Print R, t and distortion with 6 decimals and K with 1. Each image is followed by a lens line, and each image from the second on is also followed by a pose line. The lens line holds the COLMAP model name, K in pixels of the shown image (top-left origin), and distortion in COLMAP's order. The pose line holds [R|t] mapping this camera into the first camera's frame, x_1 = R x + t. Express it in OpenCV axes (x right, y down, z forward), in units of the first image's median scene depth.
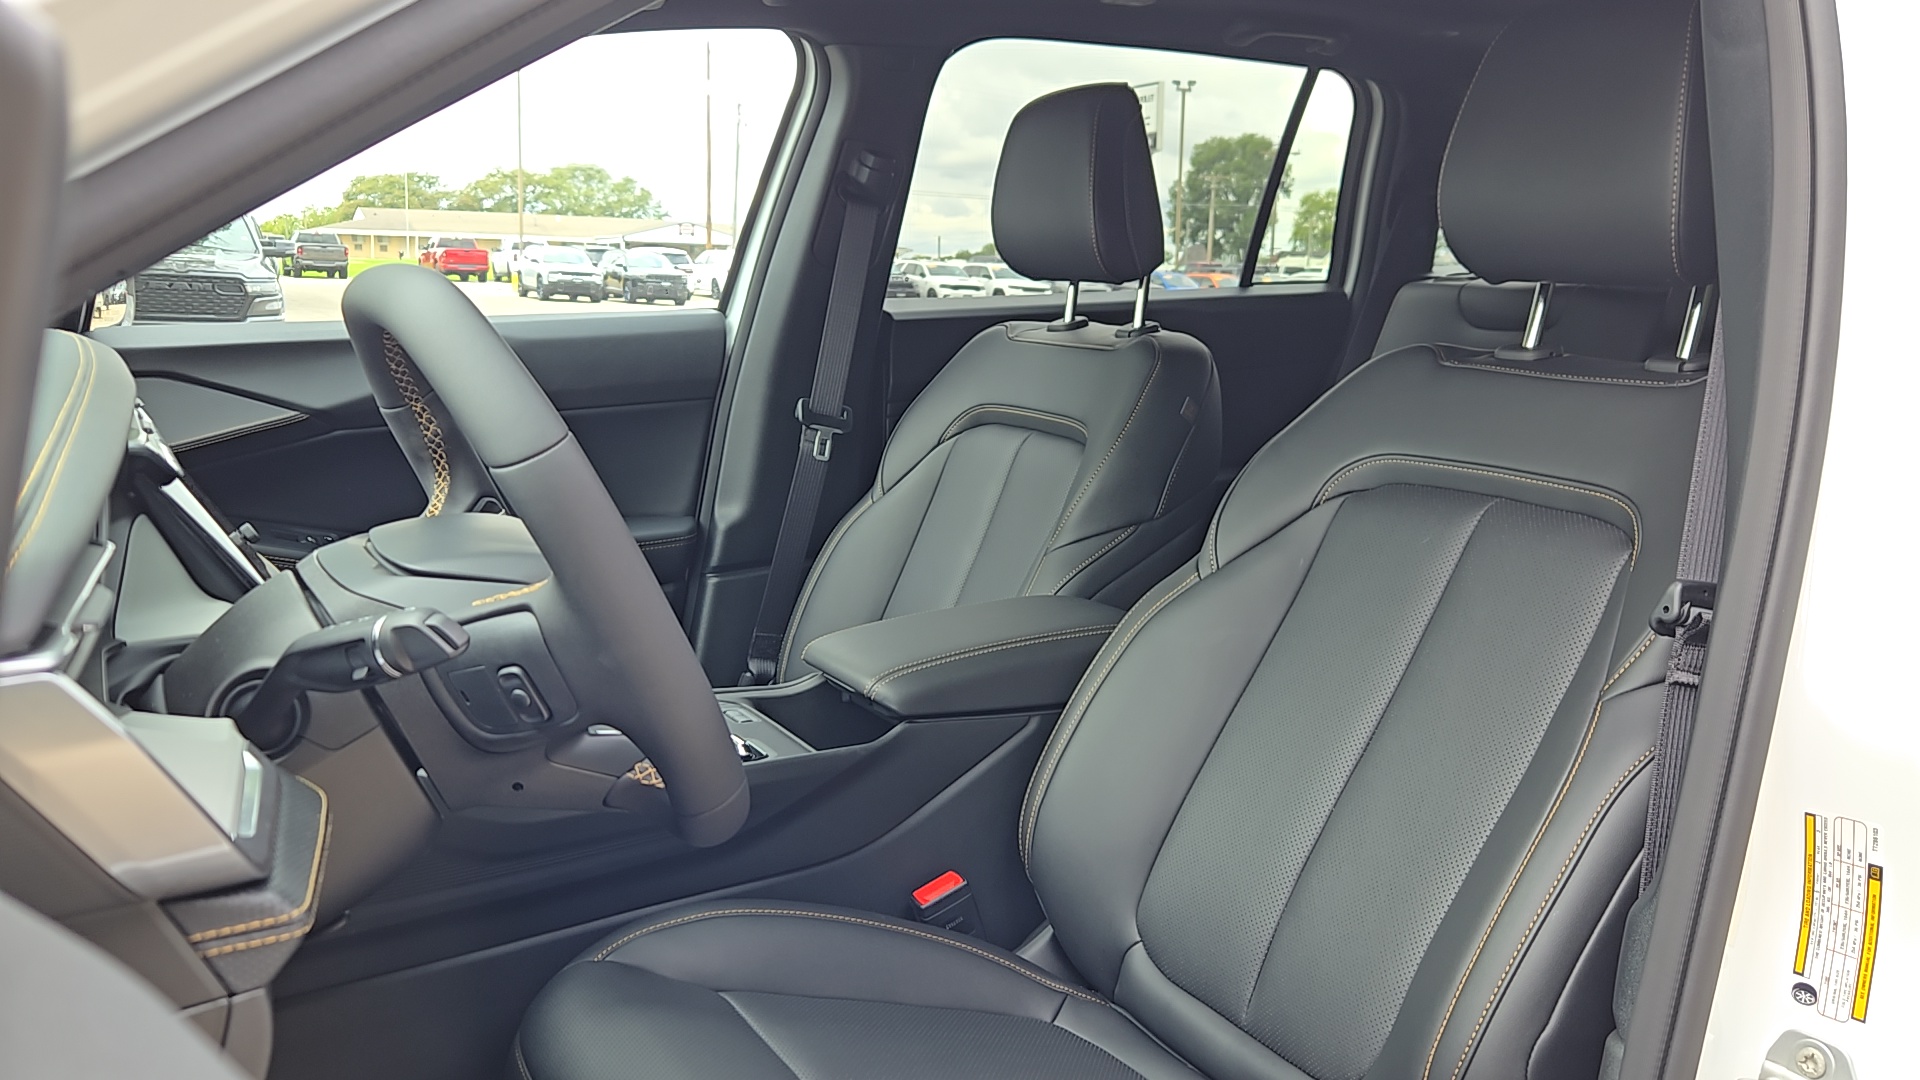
lens RADIAL K [[1605.8, 0, 953.9], [0, 1605.8, 534.6], [0, 0, 1]] dist [0.018969, -0.016253]
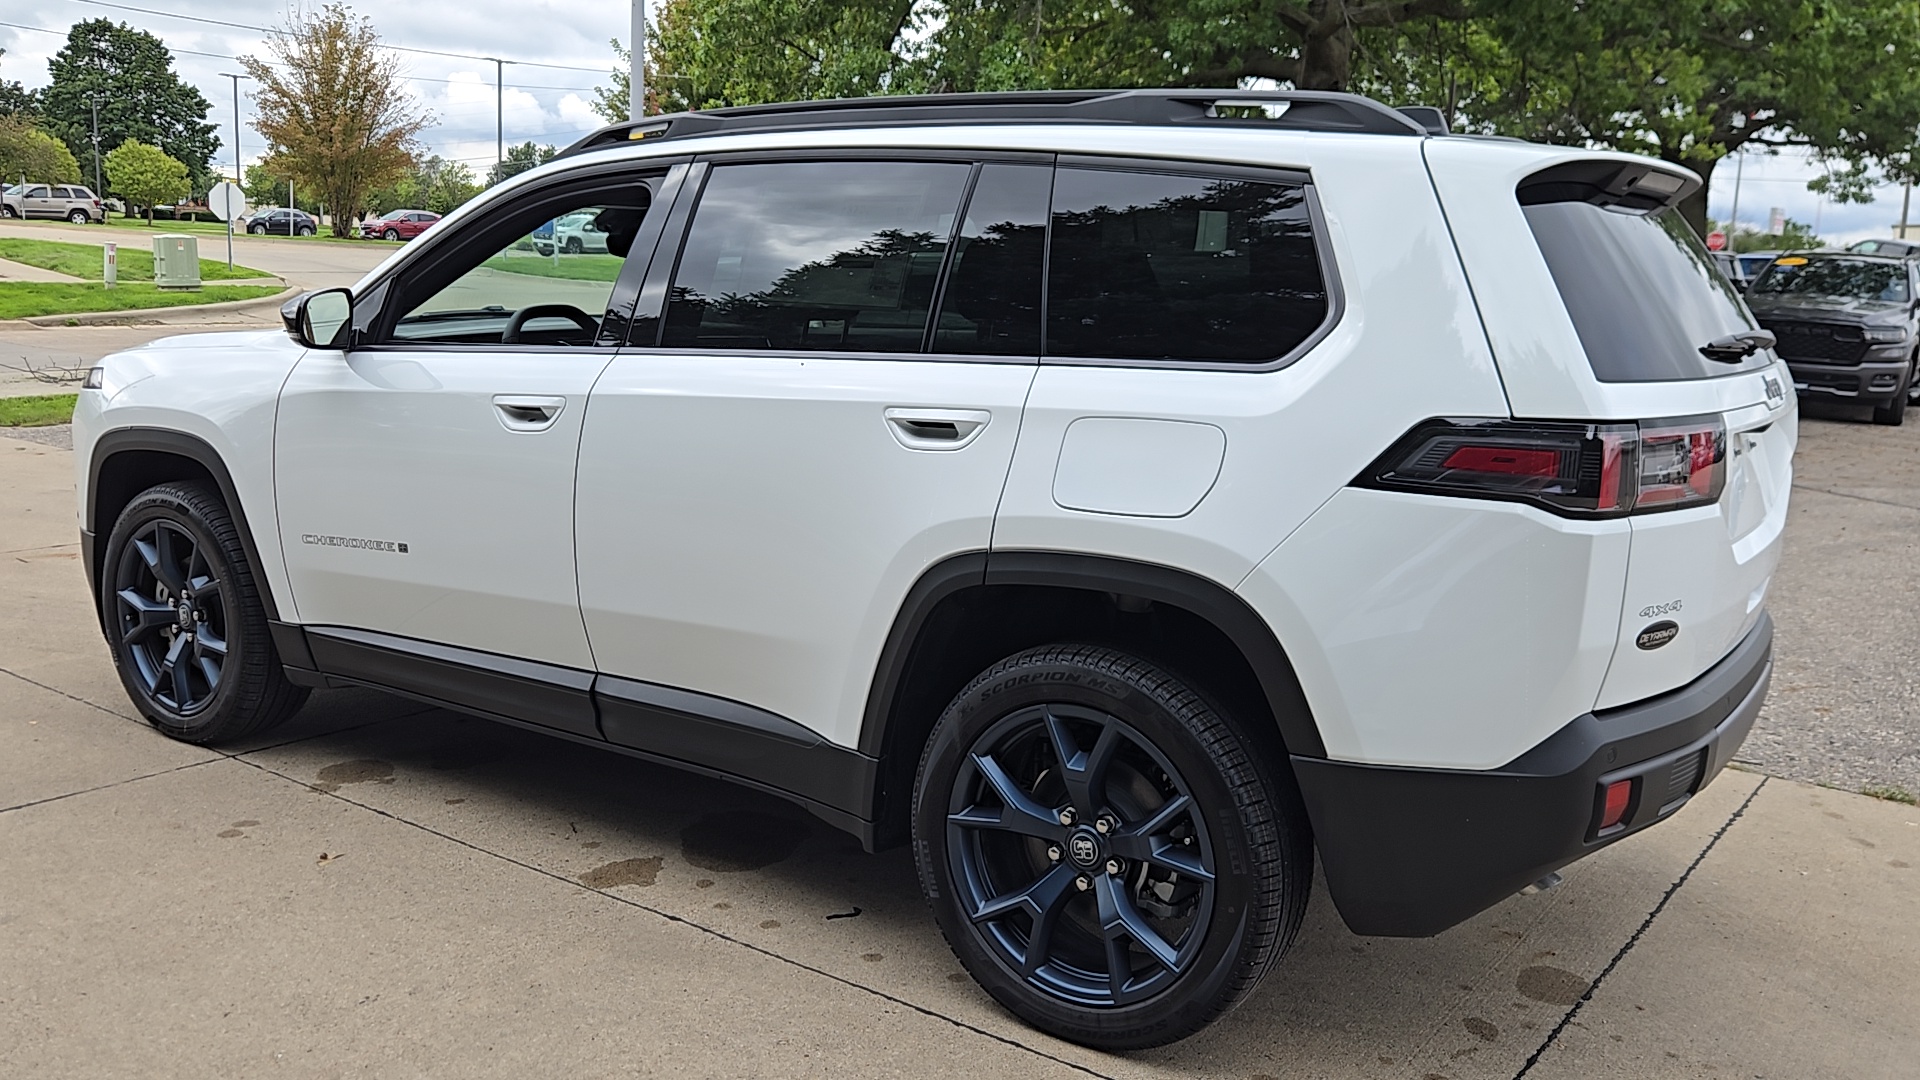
lens RADIAL K [[1605.8, 0, 963.0], [0, 1605.8, 530.9], [0, 0, 1]] dist [0.018969, -0.016253]
pose [[0.452966, 0.144586, -0.879725, 2.032650], [-0.170183, 0.982640, 0.073874, -0.025919], [0.875134, 0.116252, 0.469708, -0.061036]]
